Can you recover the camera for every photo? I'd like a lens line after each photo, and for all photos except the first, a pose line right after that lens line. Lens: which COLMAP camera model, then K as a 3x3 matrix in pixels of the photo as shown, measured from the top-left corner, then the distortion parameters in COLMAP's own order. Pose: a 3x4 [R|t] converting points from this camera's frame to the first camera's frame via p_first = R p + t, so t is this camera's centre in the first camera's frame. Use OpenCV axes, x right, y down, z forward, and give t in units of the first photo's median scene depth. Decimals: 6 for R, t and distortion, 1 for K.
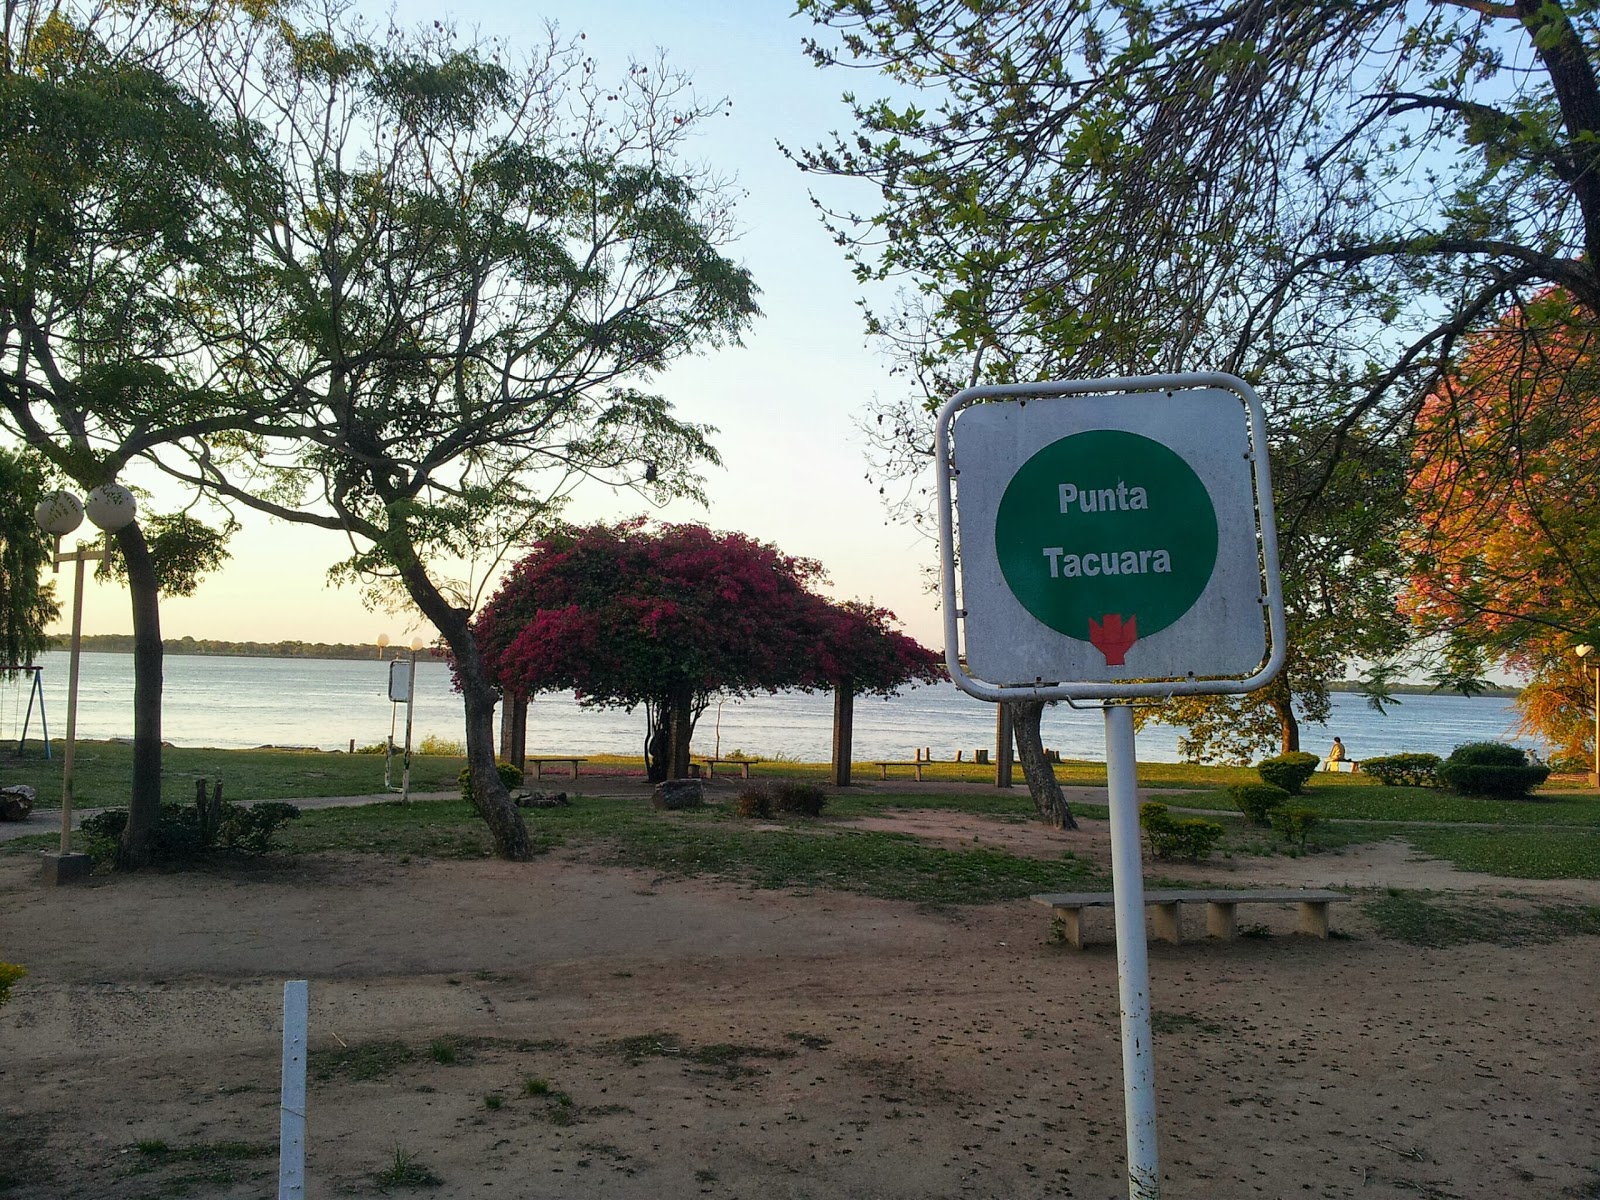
lens RADIAL K [[1280.7, 0, 772.4], [0, 1280.7, 599.3], [0, 0, 1]] dist [0.066645, -0.150615]
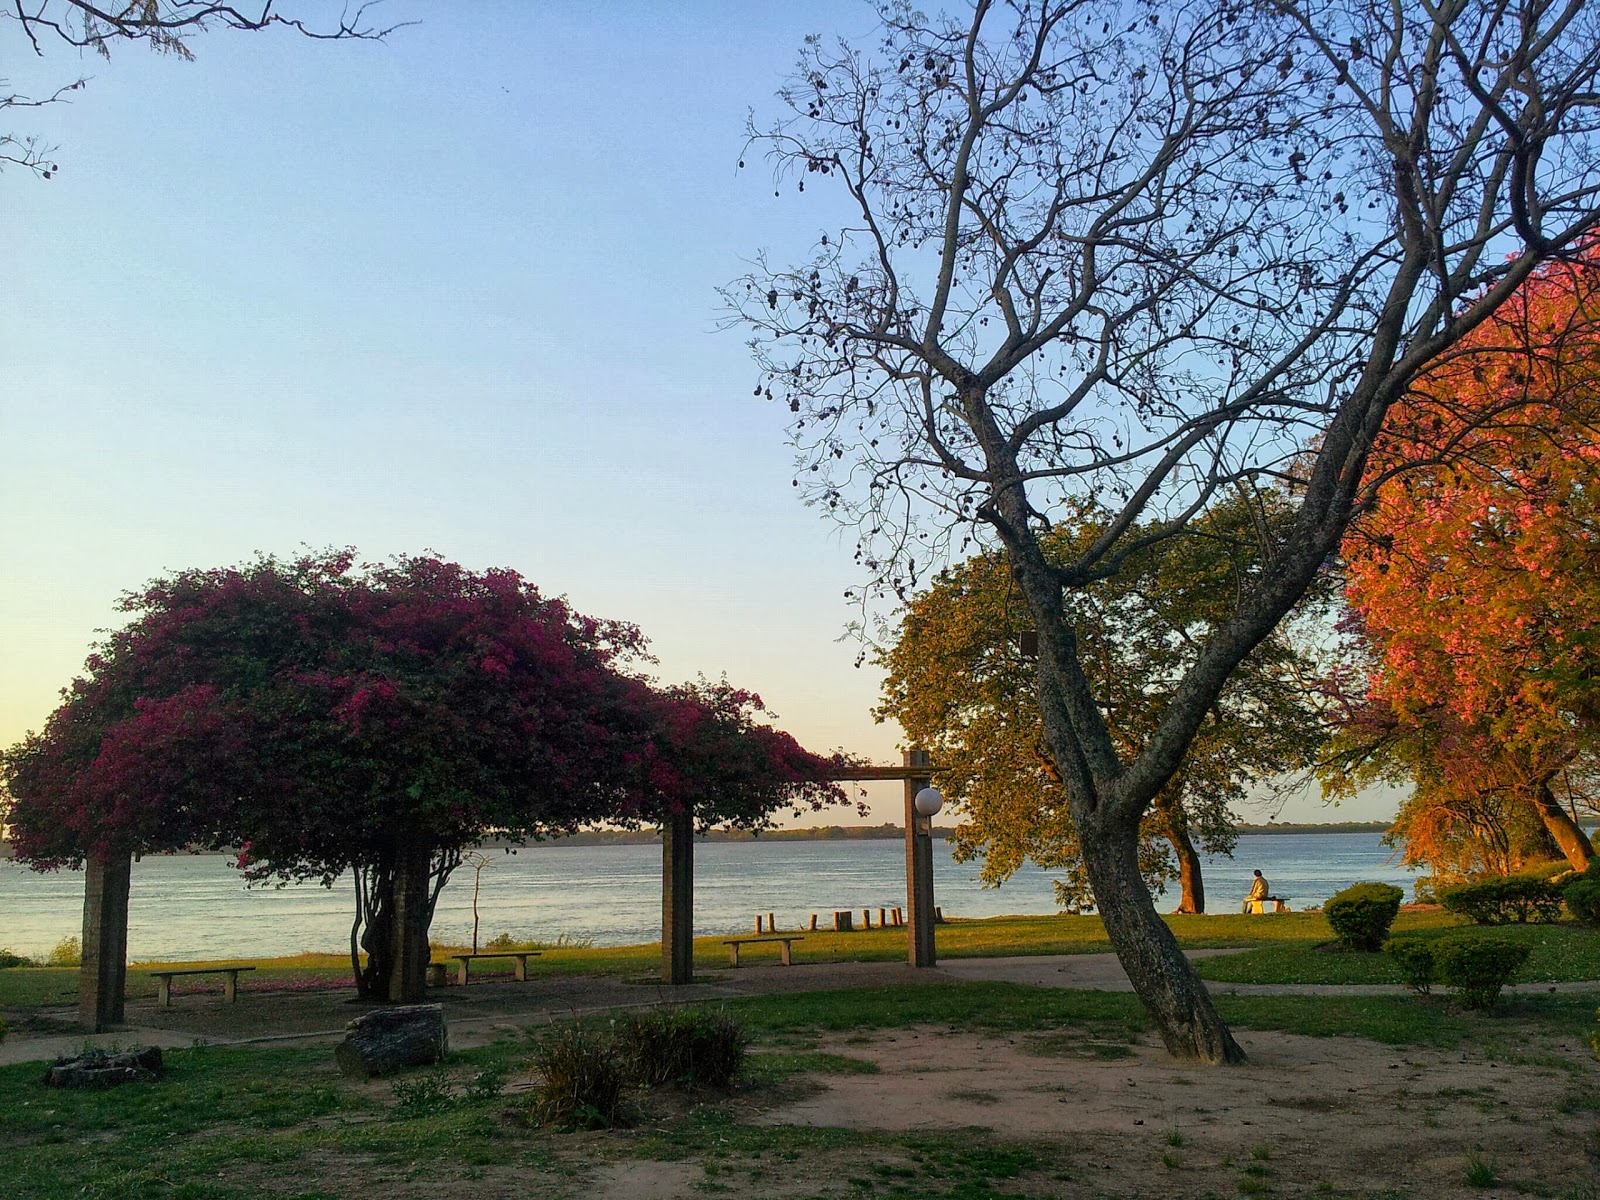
lens RADIAL K [[1280.7, 0, 772.4], [0, 1280.7, 599.3], [0, 0, 1]] dist [0.066645, -0.150615]
pose [[0.982690, -0.016971, 0.184478, -0.014508], [0.040618, 0.991303, -0.125177, 0.040724], [-0.180749, 0.130503, 0.974833, 0.359338]]
